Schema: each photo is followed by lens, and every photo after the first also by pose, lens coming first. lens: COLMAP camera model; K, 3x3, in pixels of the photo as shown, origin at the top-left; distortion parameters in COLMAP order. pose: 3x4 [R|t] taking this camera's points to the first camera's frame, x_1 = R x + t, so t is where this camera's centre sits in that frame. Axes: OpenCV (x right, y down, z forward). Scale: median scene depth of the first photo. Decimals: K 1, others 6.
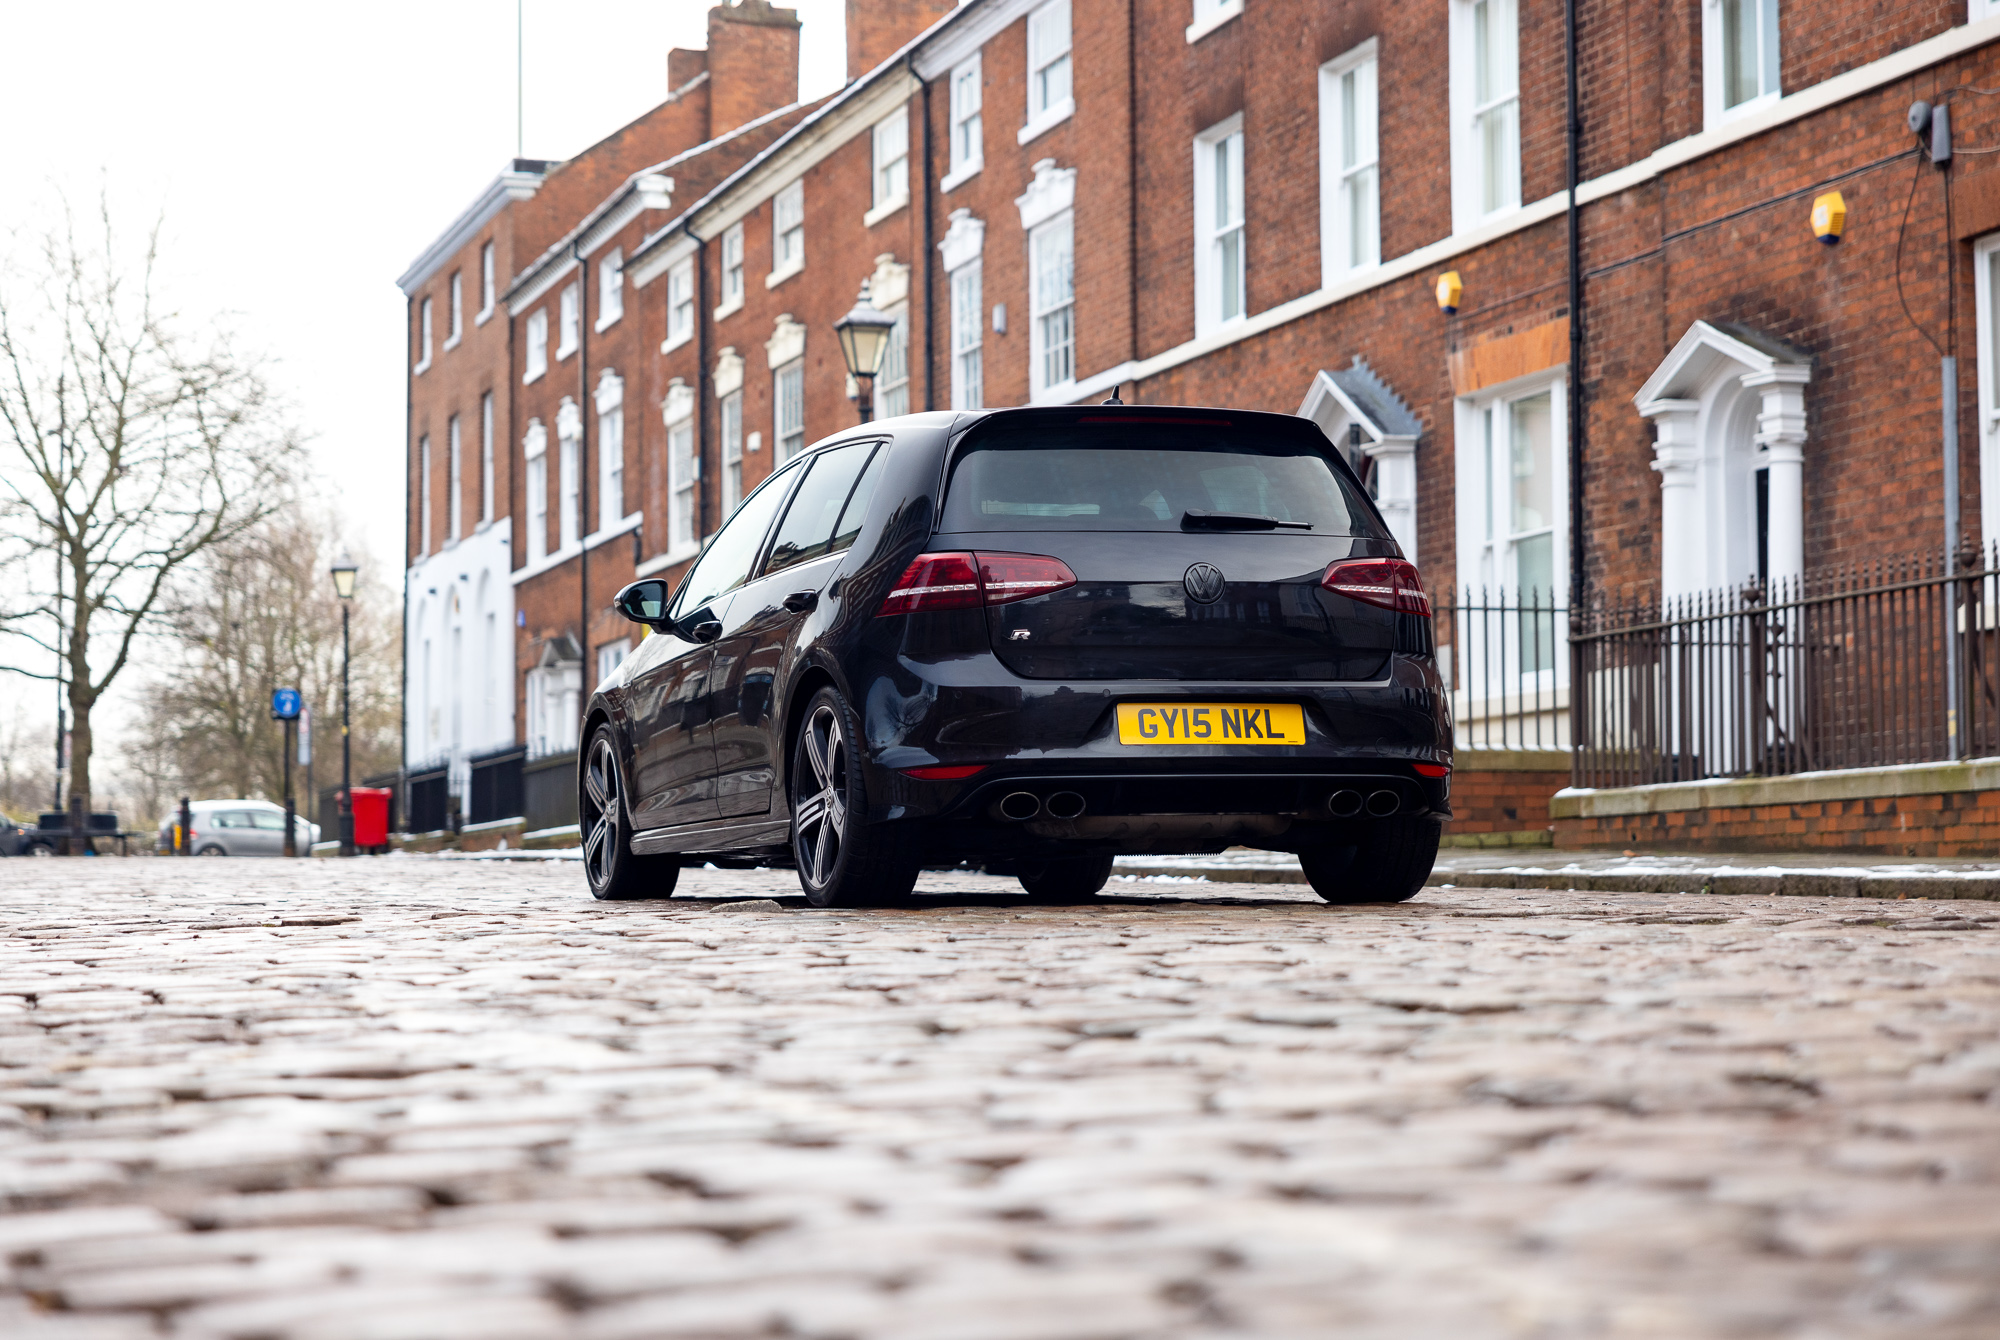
lens RADIAL K [[4121.5, 0, 1000.0], [0, 4121.5, 670.0], [0, 0, 1]] dist [0.280884, 0.006360]
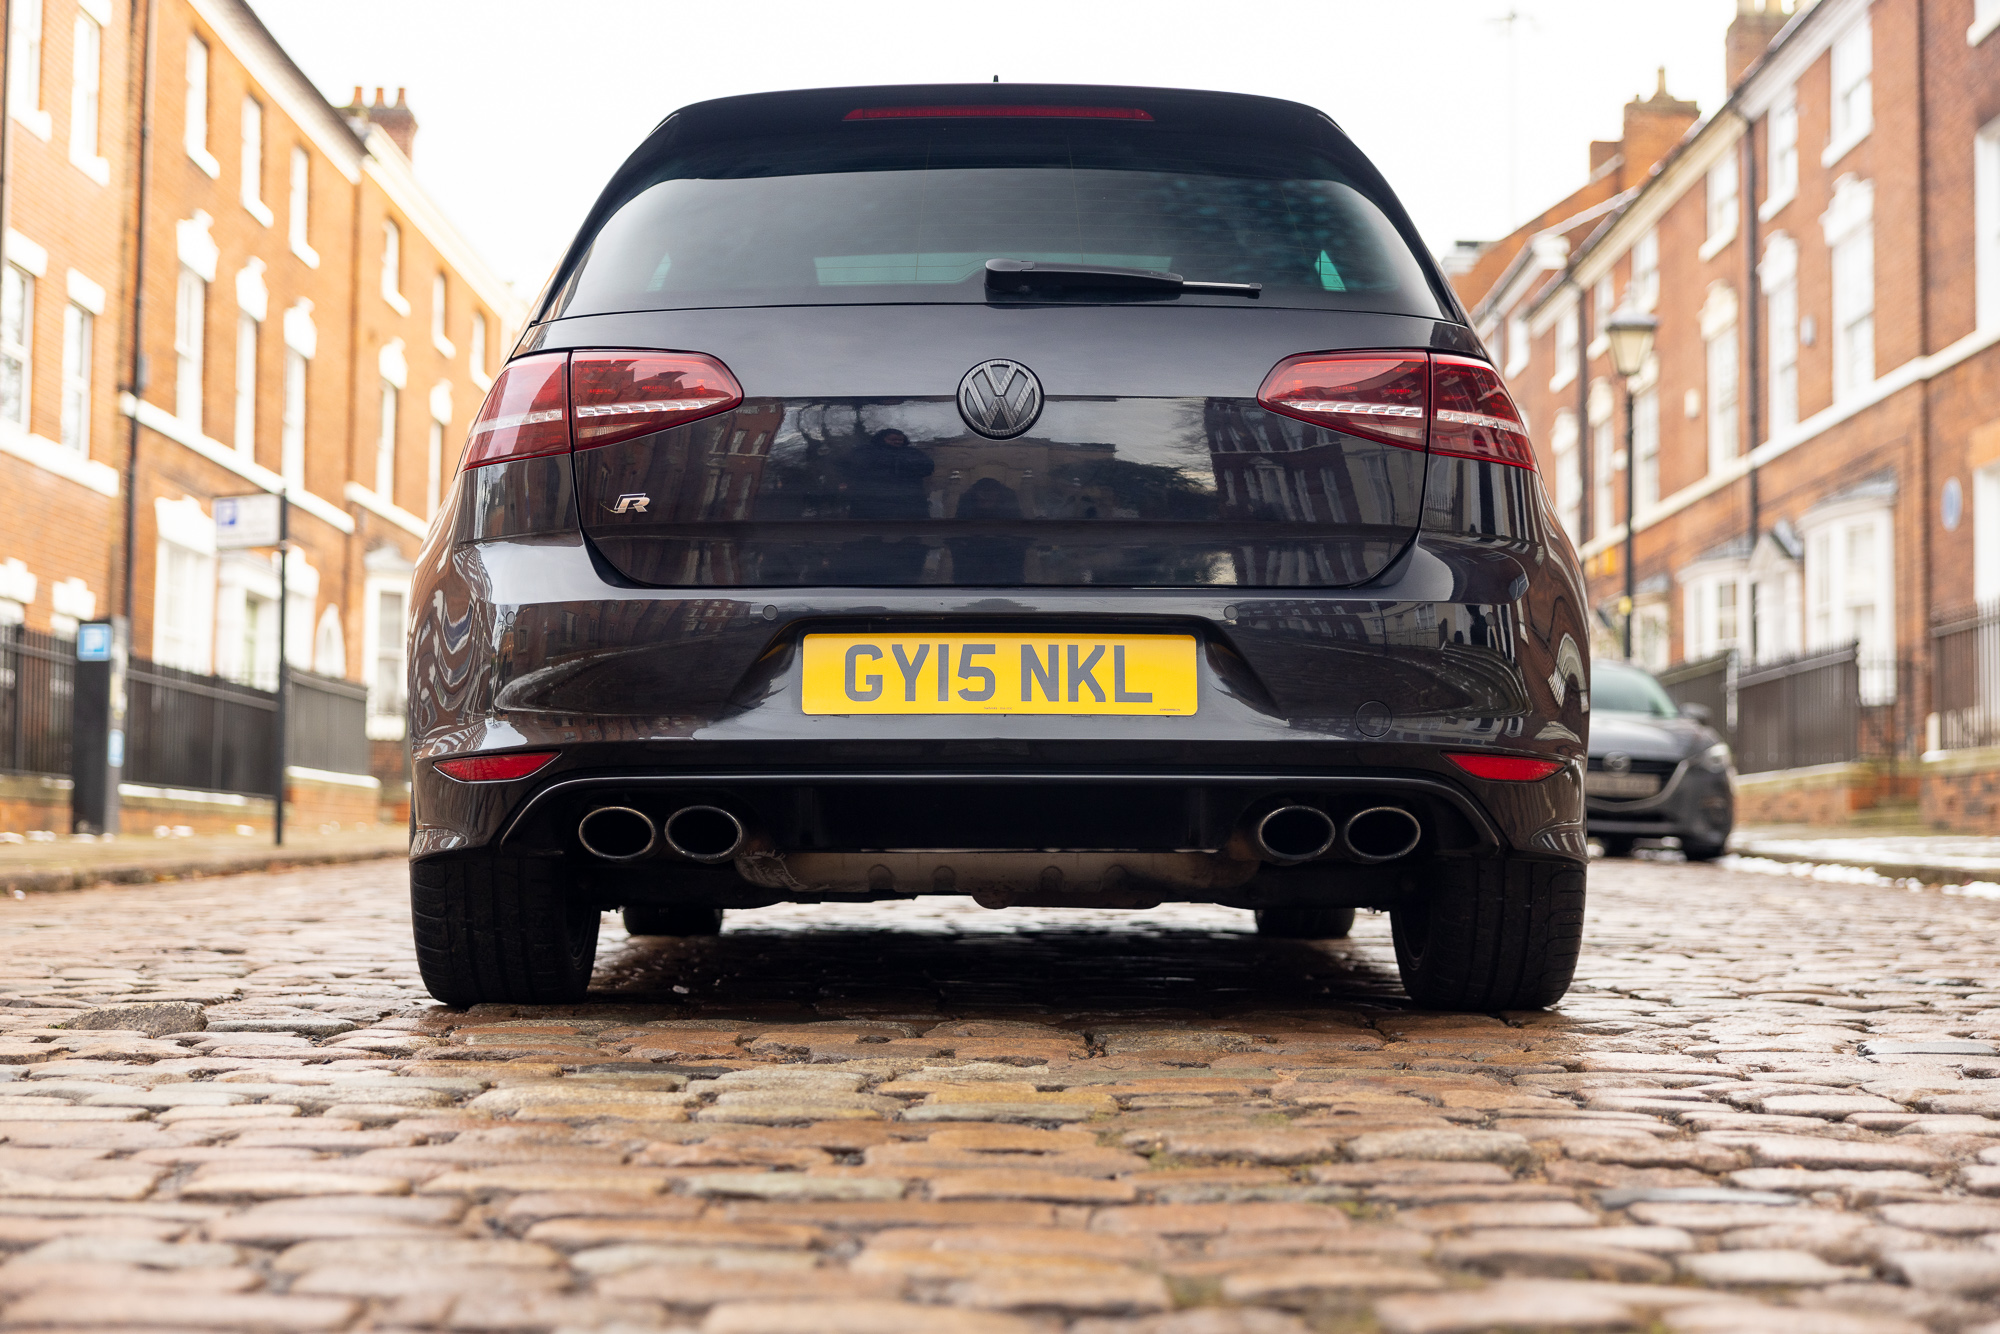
lens RADIAL K [[3002.6, 0, 1000.0], [0, 3002.6, 667.0], [0, 0, 1]] dist [0.002228, 0.077529]
pose [[0.946649, -0.004914, -0.322229, 0.164209], [0.003748, 0.999984, -0.004240, 0.013348], [0.322245, 0.002806, 0.946652, 0.633404]]
